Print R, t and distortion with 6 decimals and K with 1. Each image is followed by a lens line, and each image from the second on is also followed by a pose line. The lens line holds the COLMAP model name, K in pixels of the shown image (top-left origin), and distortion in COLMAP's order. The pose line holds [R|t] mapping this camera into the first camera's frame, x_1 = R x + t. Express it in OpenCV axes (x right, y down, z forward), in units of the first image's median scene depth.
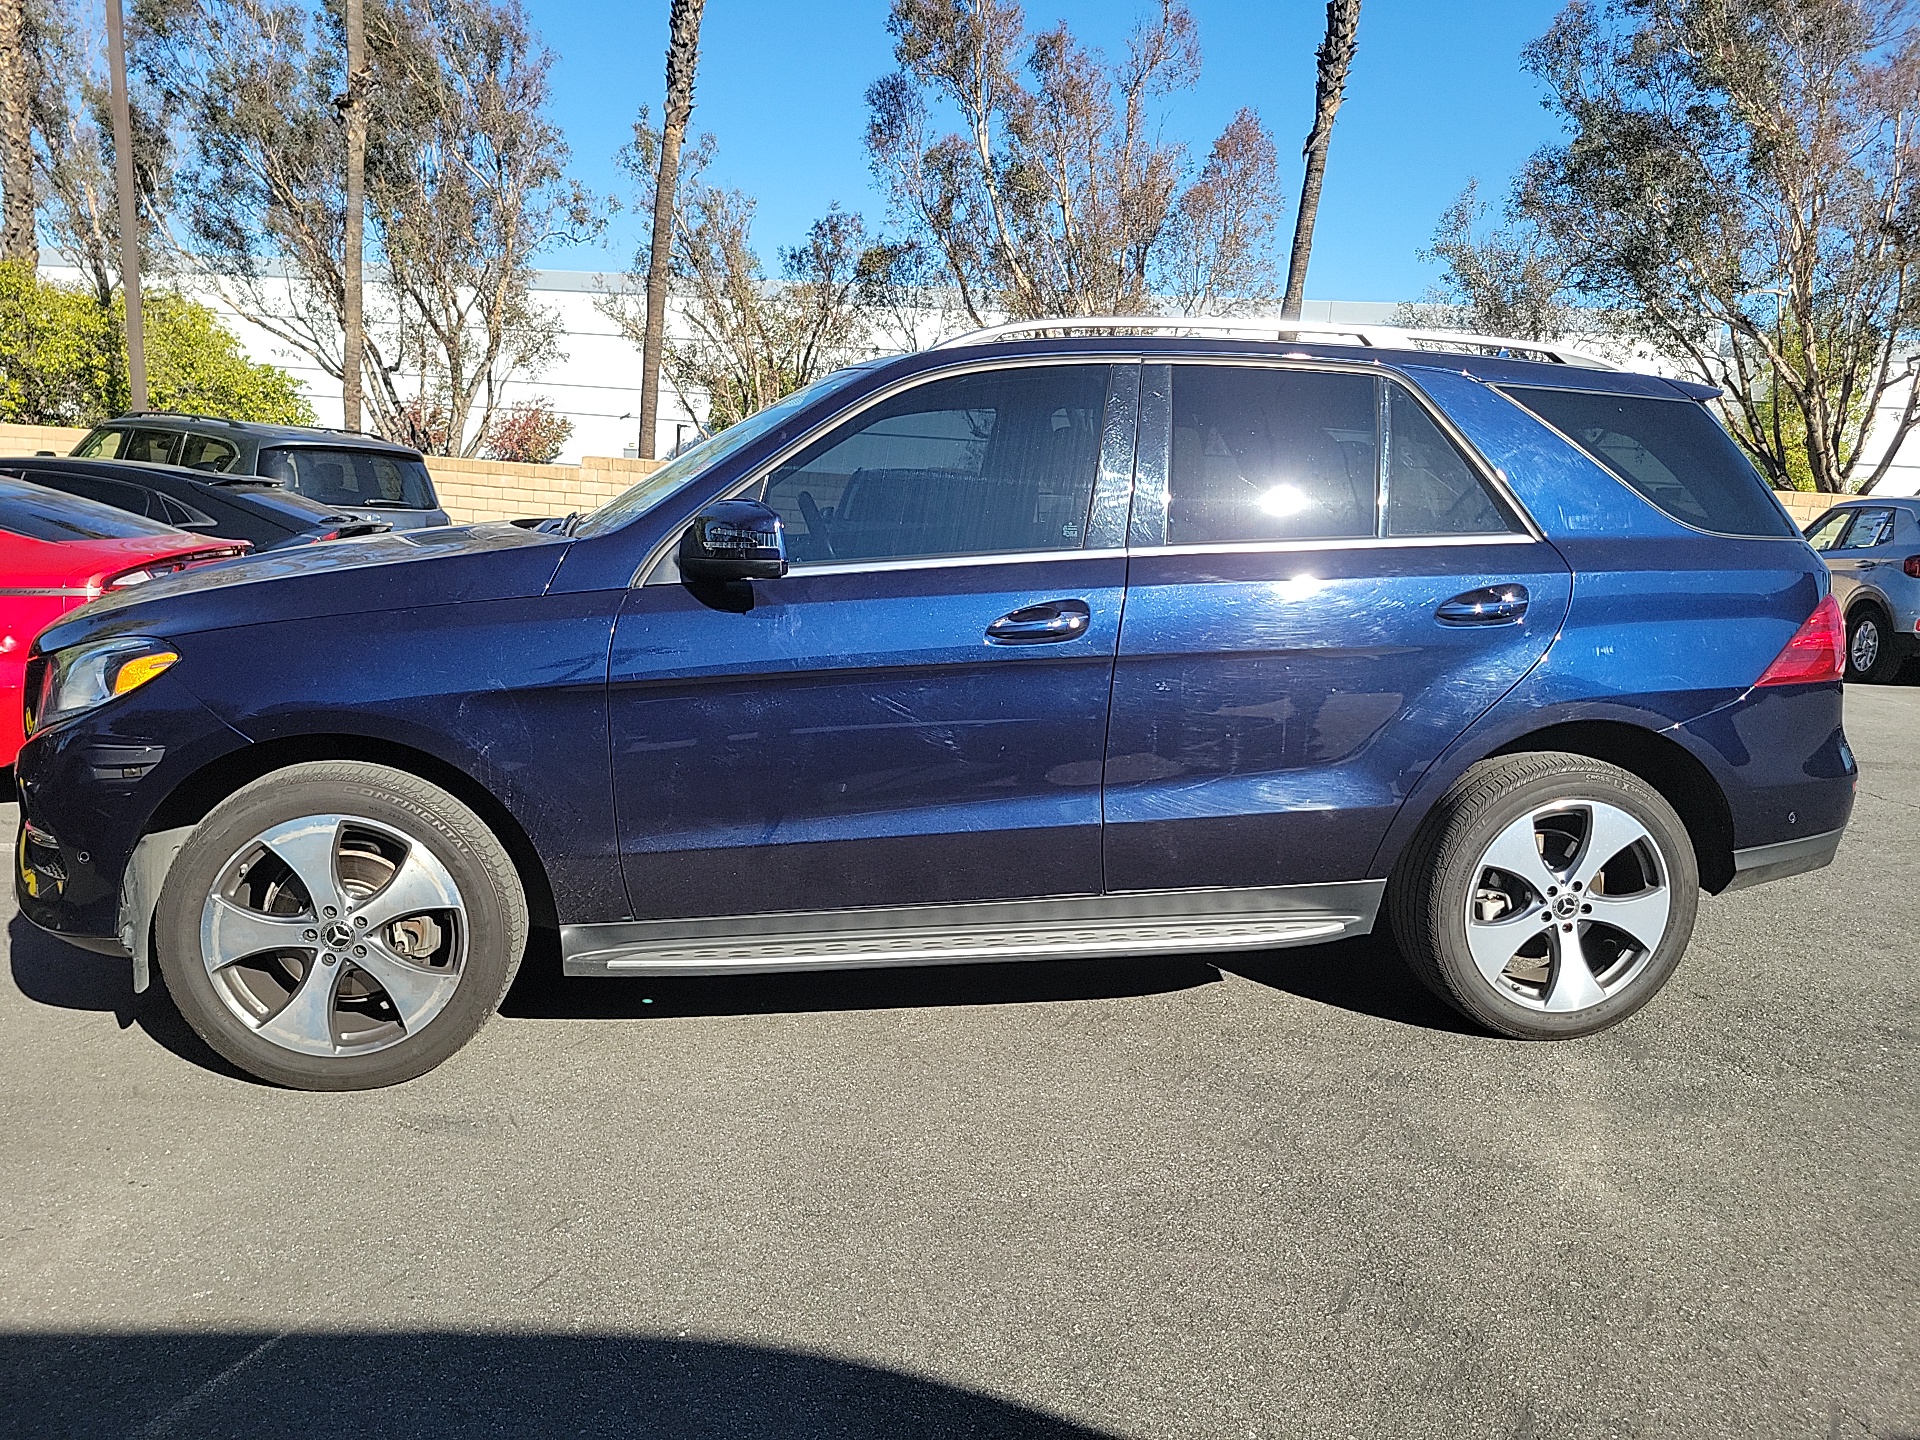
lens RADIAL K [[1421.2, 0, 966.0], [0, 1421.2, 726.5], [0, 0, 1]] dist [0.045534, -0.031331]
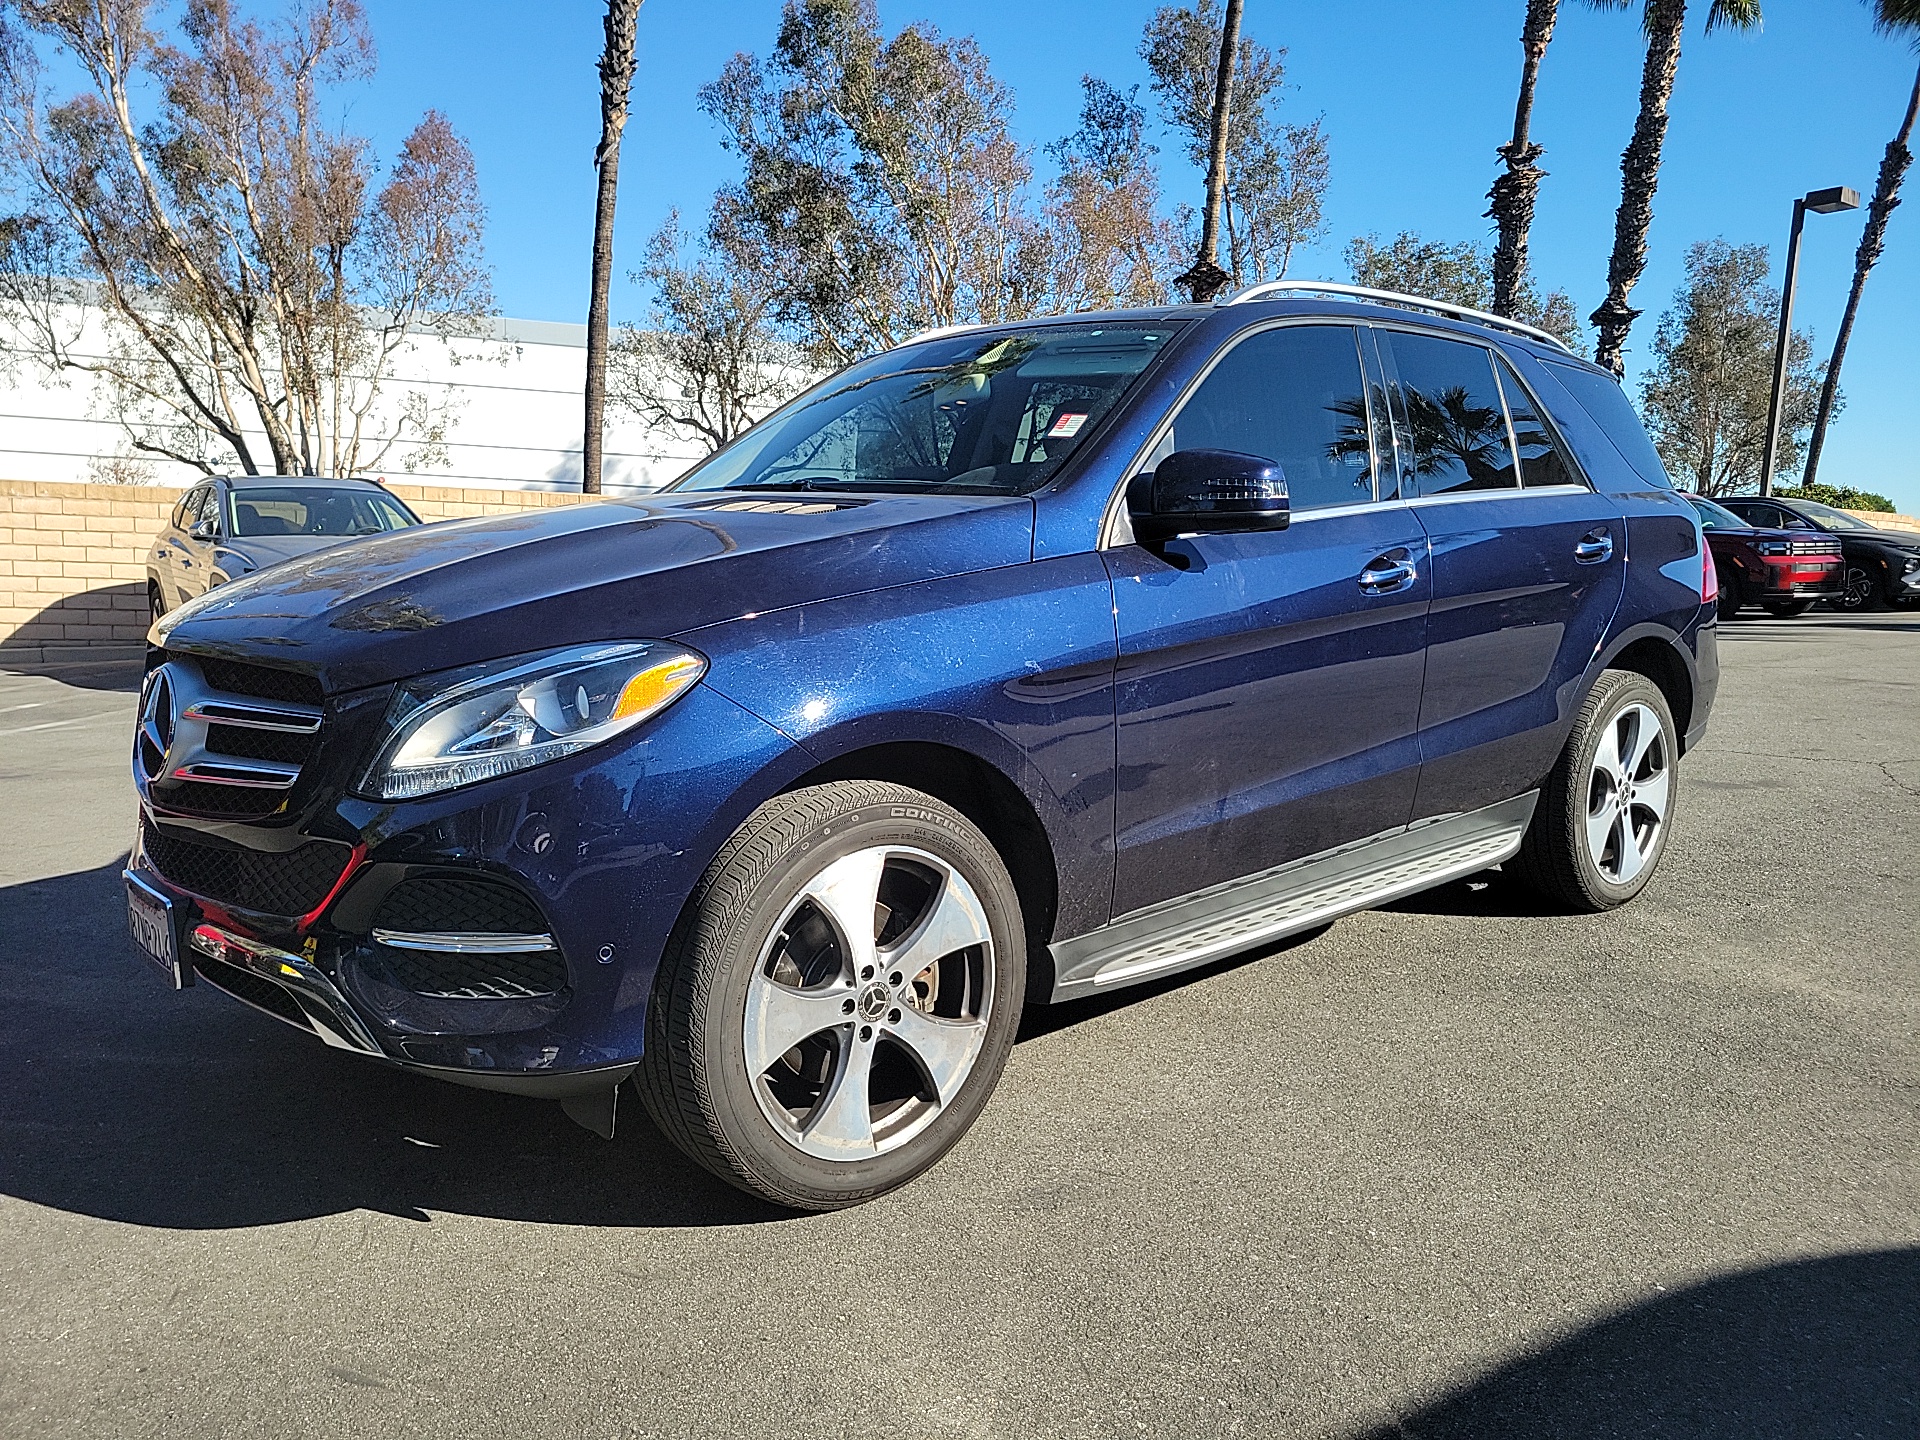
lens RADIAL K [[1421.2, 0, 965.1], [0, 1421.2, 719.2], [0, 0, 1]] dist [0.045534, -0.031331]
pose [[0.847534, -0.097468, 0.521714, -0.102307], [0.107158, 0.994174, 0.011654, -0.001573], [-0.519810, 0.046029, 0.853041, 0.038671]]
